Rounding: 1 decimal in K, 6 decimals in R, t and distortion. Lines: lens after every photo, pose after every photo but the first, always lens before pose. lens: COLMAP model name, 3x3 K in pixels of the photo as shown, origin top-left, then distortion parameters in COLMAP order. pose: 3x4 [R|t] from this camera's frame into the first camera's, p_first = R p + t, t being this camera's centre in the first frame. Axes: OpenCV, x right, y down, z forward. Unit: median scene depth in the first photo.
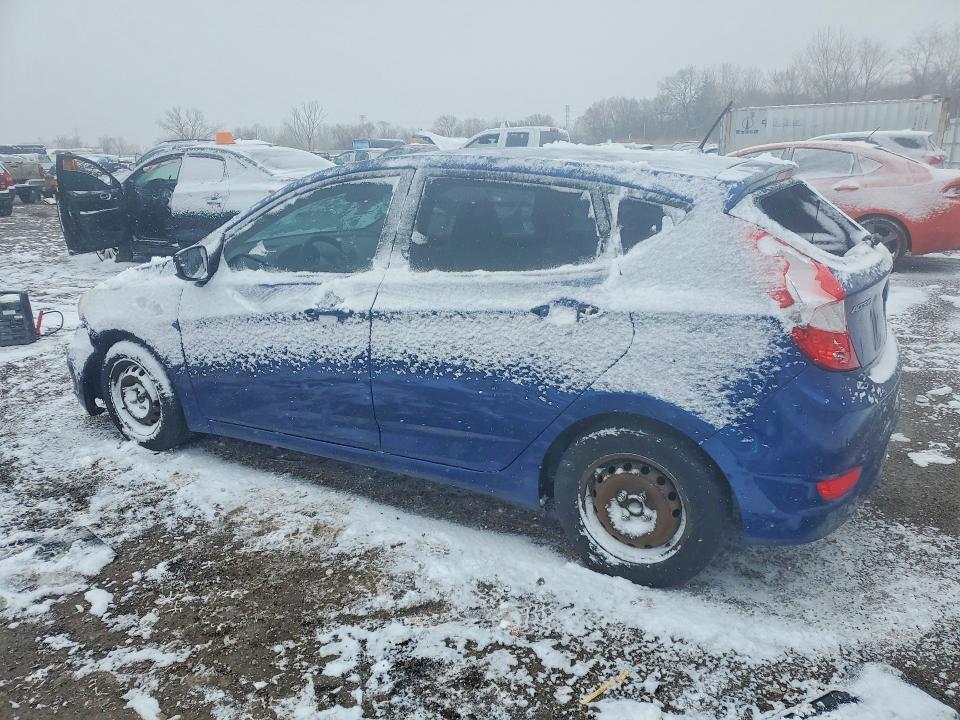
lens RADIAL K [[701.8, 0, 481.7], [0, 701.8, 363.7], [0, 0, 1]] dist [0.043212, -0.010999]
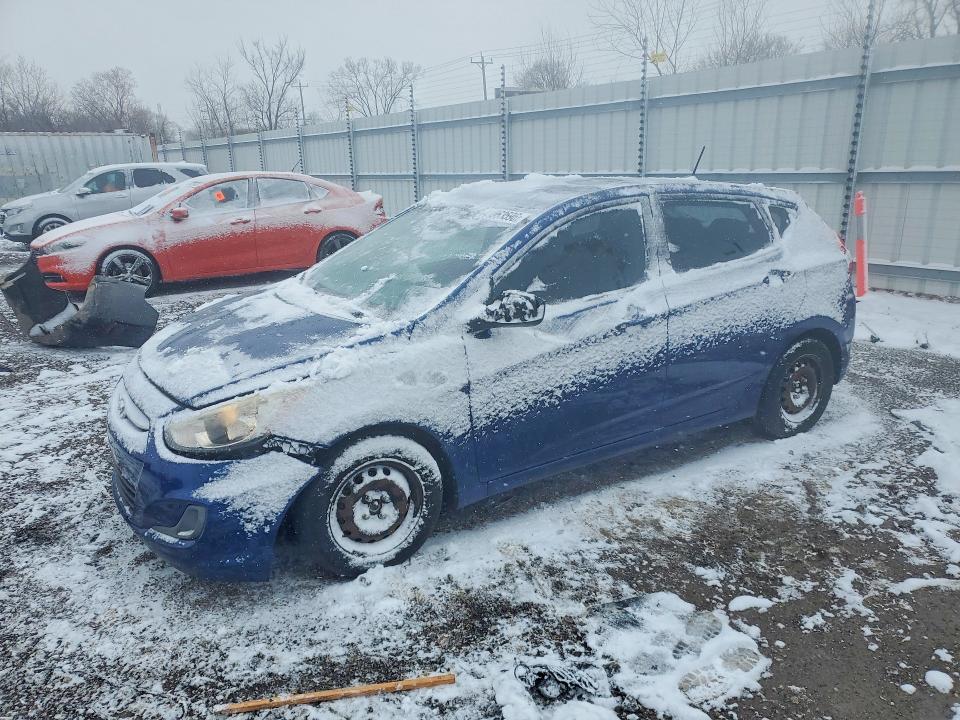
lens RADIAL K [[701.8, 0, 475.4], [0, 701.8, 366.8], [0, 0, 1]] dist [0.043212, -0.010999]
pose [[0.521143, -0.241998, 0.818442, -1.312234], [0.269341, 0.956587, 0.111343, -0.201545], [-0.809856, 0.162414, 0.563698, 0.572890]]
